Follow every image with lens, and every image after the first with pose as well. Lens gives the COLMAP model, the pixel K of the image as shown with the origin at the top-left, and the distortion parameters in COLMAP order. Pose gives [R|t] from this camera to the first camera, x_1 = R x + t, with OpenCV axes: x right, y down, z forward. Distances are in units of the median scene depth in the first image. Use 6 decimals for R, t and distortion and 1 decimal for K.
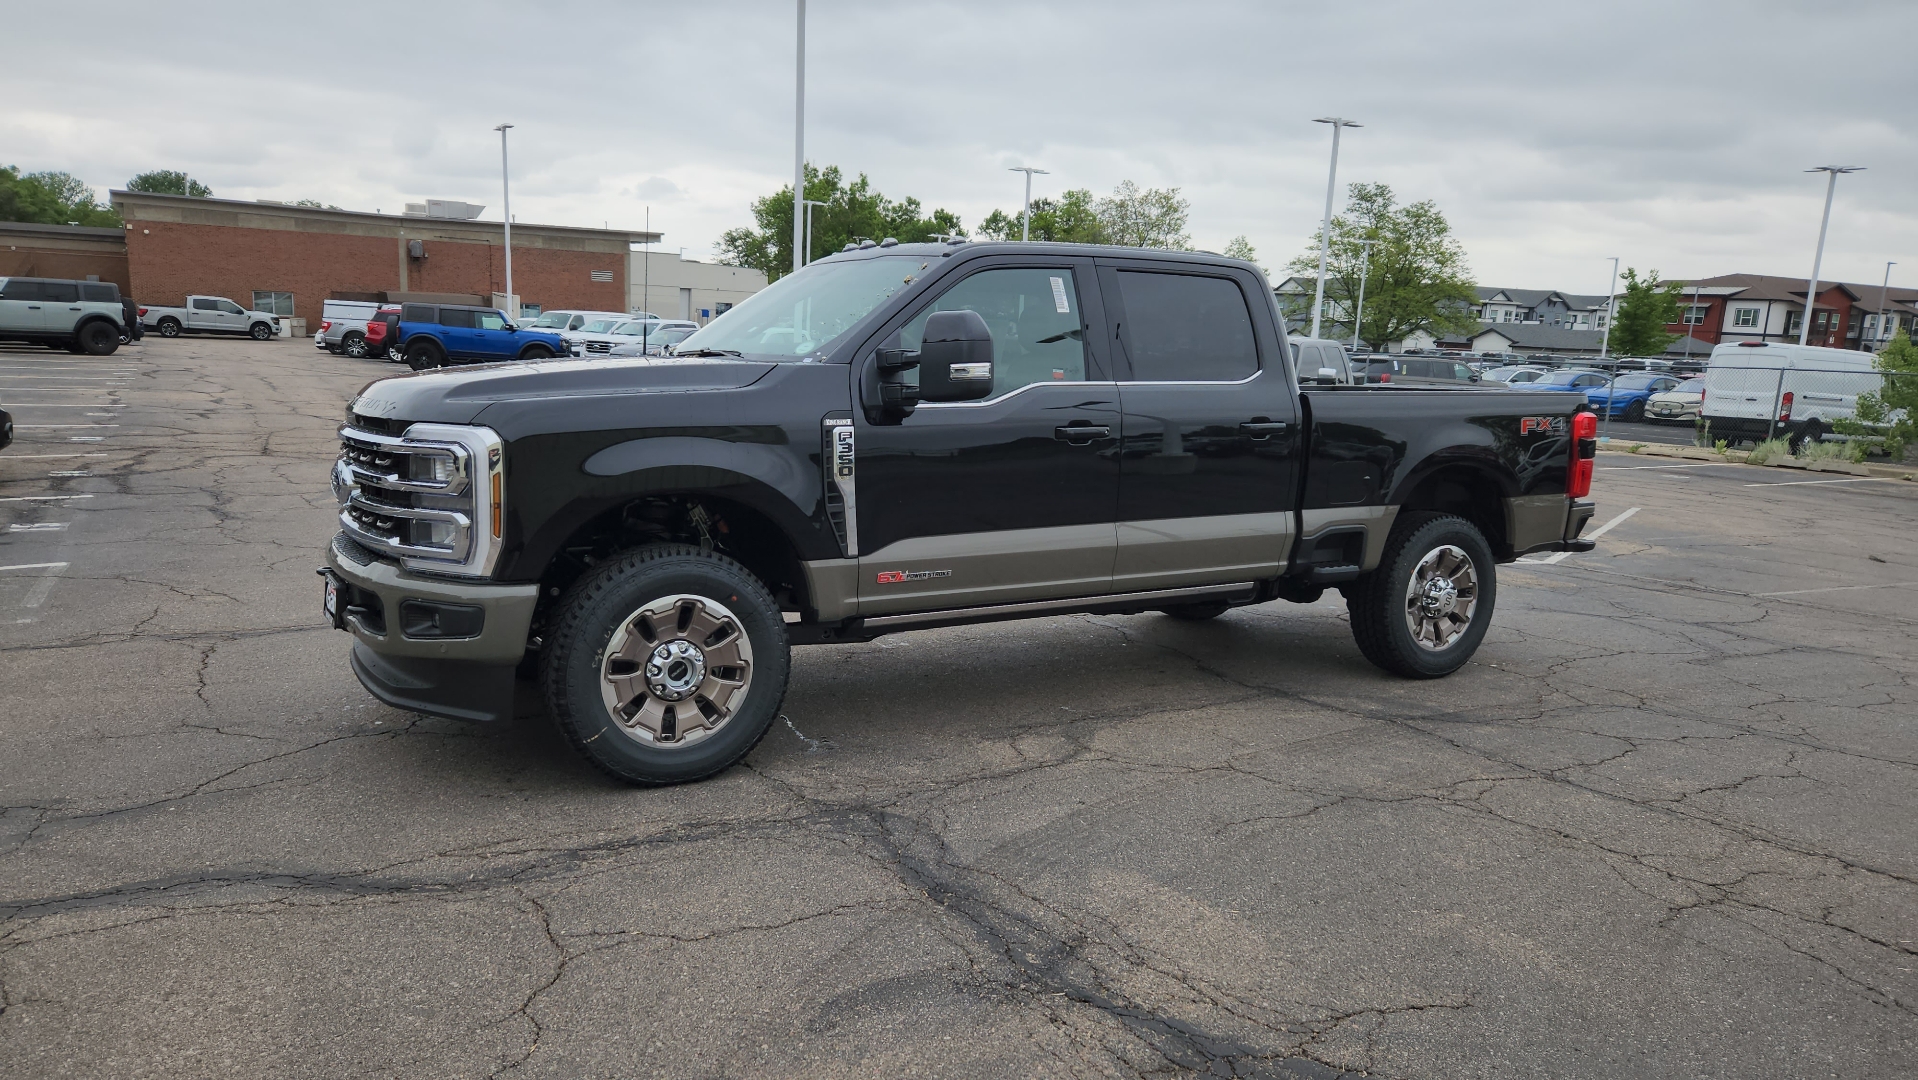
lens RADIAL K [[1281.6, 0, 936.7], [0, 1281.6, 561.8], [0, 0, 1]] dist [0.077525, -0.061501]
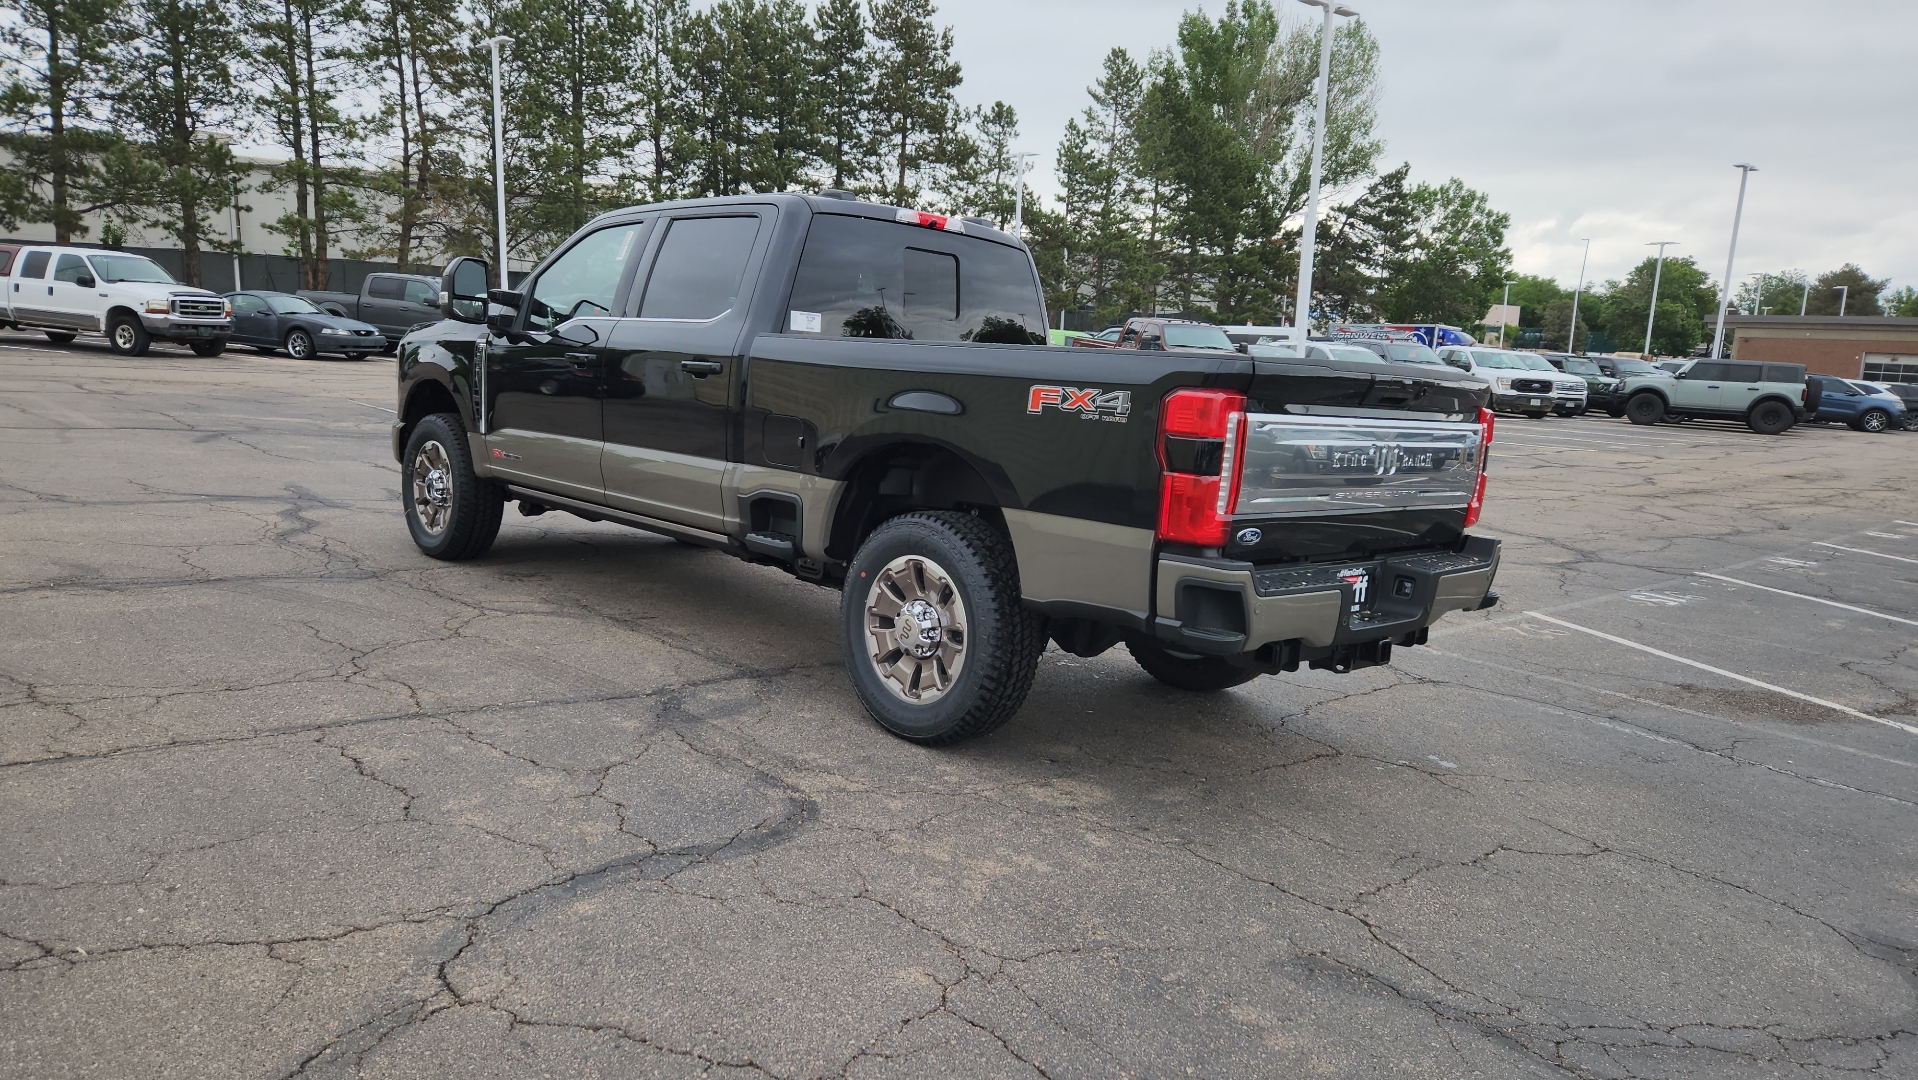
lens RADIAL K [[1278.9, 0, 939.4], [0, 1278.9, 568.7], [0, 0, 1]] dist [0.082873, -0.072715]
pose [[0.226964, 0.142086, -0.963483, 1.062007], [-0.213650, 0.972466, 0.093082, -0.072902], [0.950180, 0.184722, 0.251071, 0.822678]]
